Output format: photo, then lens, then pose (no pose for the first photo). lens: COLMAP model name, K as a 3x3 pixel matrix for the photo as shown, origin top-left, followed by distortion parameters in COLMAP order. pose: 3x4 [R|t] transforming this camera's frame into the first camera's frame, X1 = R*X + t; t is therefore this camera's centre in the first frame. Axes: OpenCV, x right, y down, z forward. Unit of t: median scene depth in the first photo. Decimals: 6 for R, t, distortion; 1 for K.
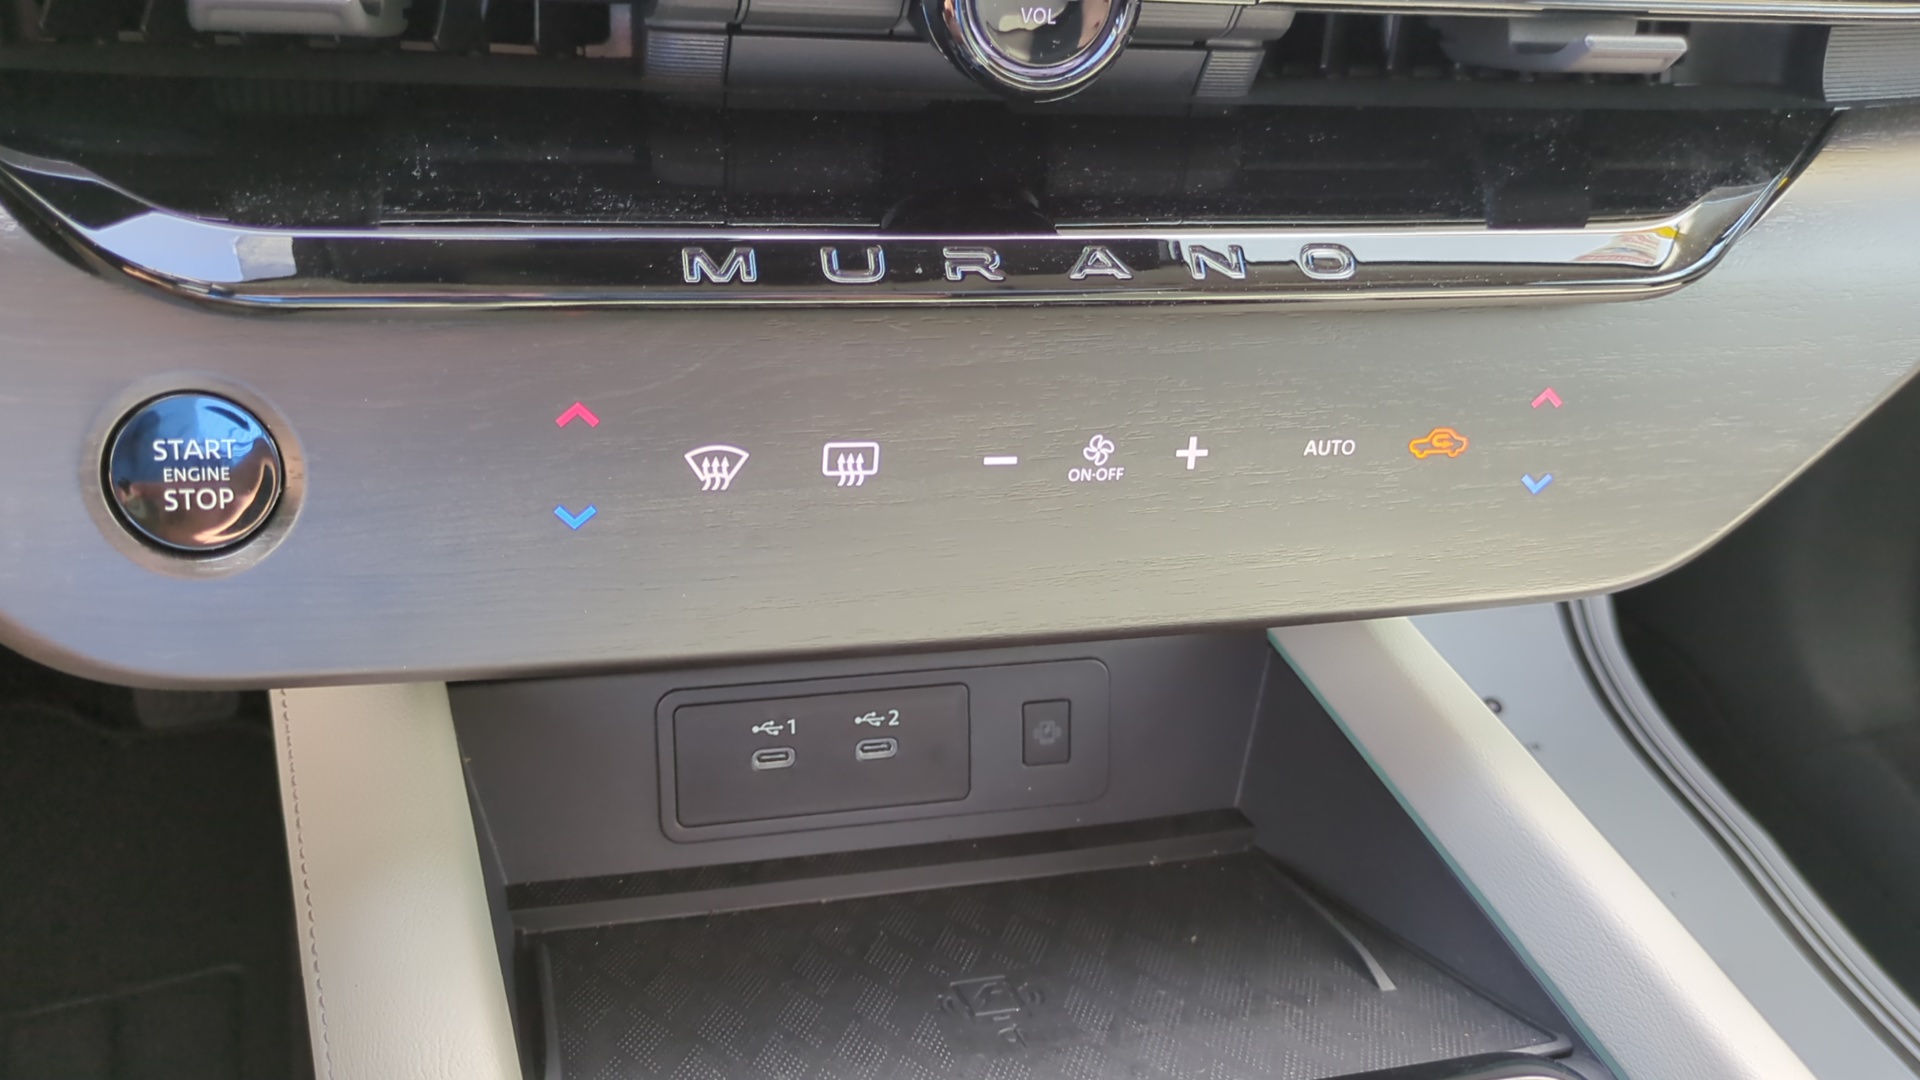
lens RADIAL K [[1659.1, 0, 962.9], [0, 1659.1, 529.6], [0, 0, 1]] dist [0.053734, -0.120401]
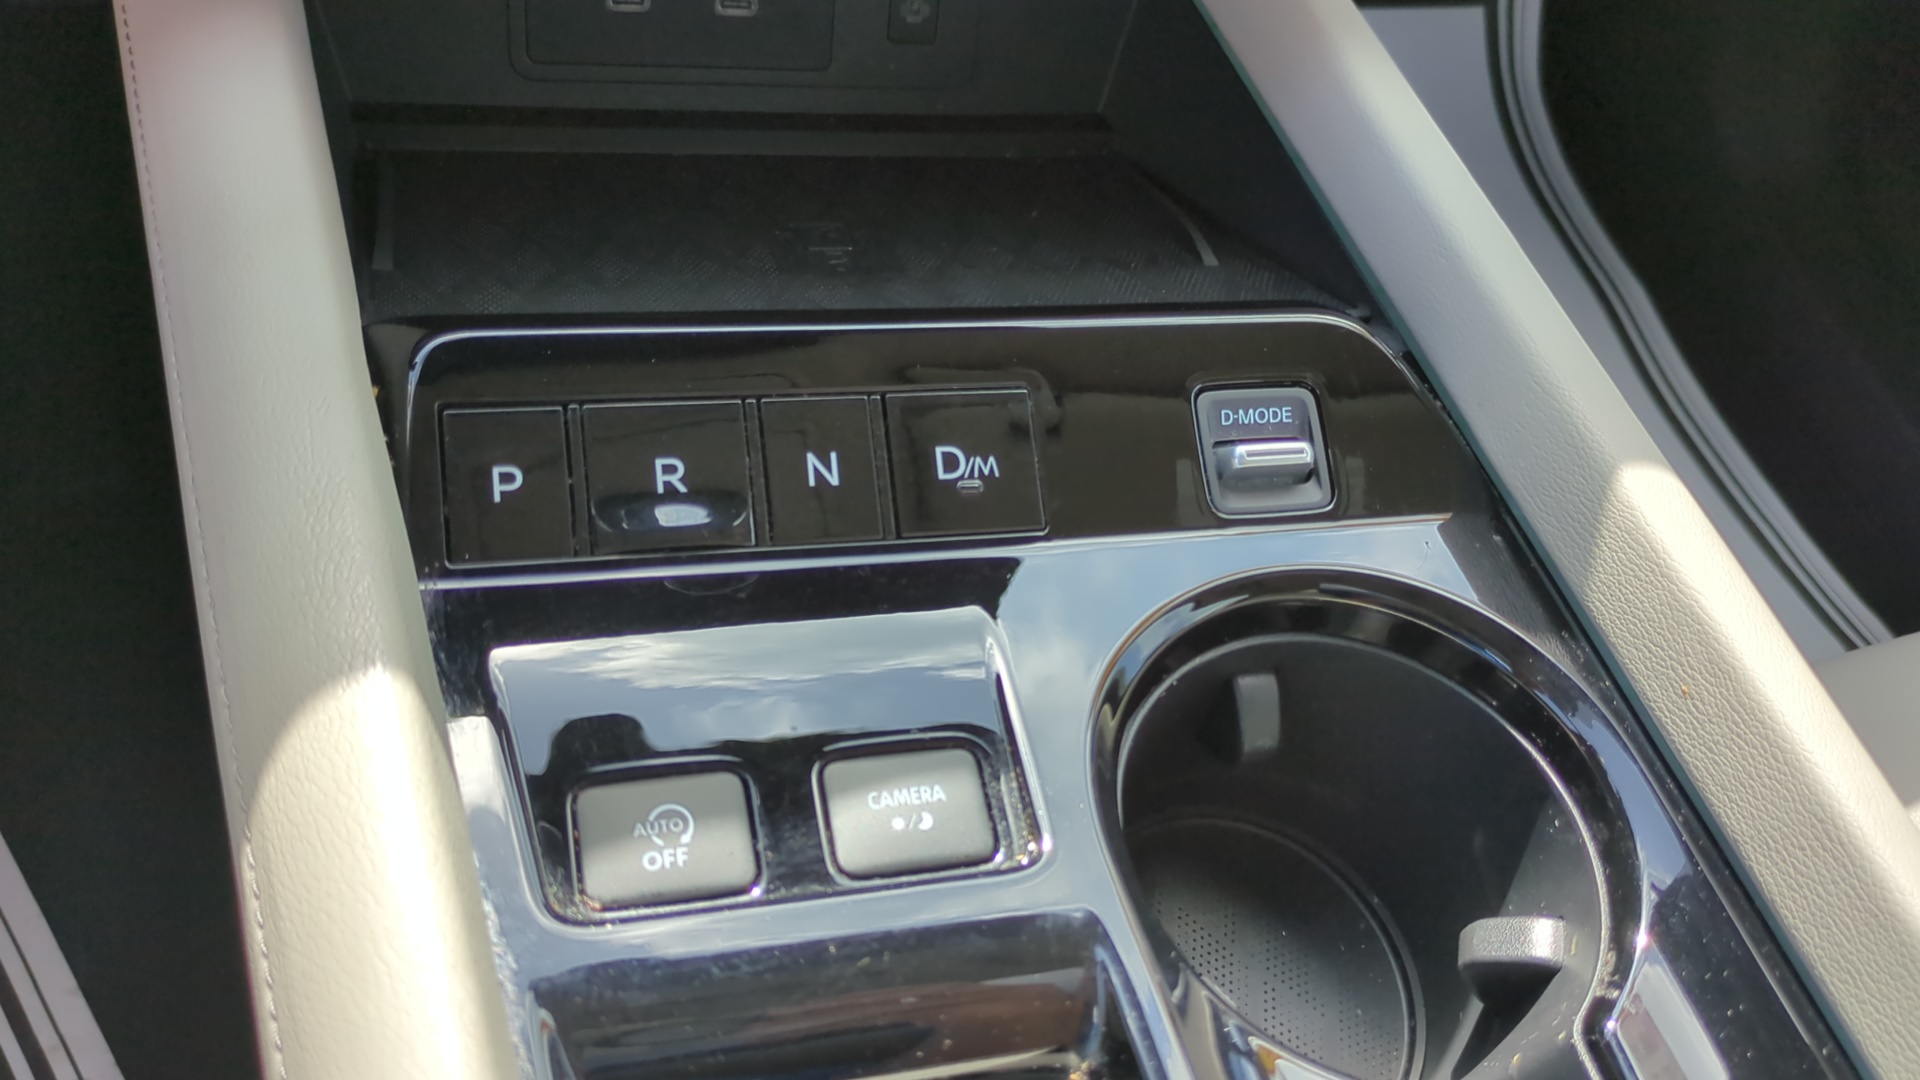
lens RADIAL K [[1659.1, 0, 962.9], [0, 1659.1, 529.6], [0, 0, 1]] dist [0.053734, -0.120401]
pose [[0.995934, 0.074991, 0.049915, 0.075193], [-0.086661, 0.948850, 0.303602, 0.159718], [-0.024594, -0.306694, 0.951490, -0.038833]]
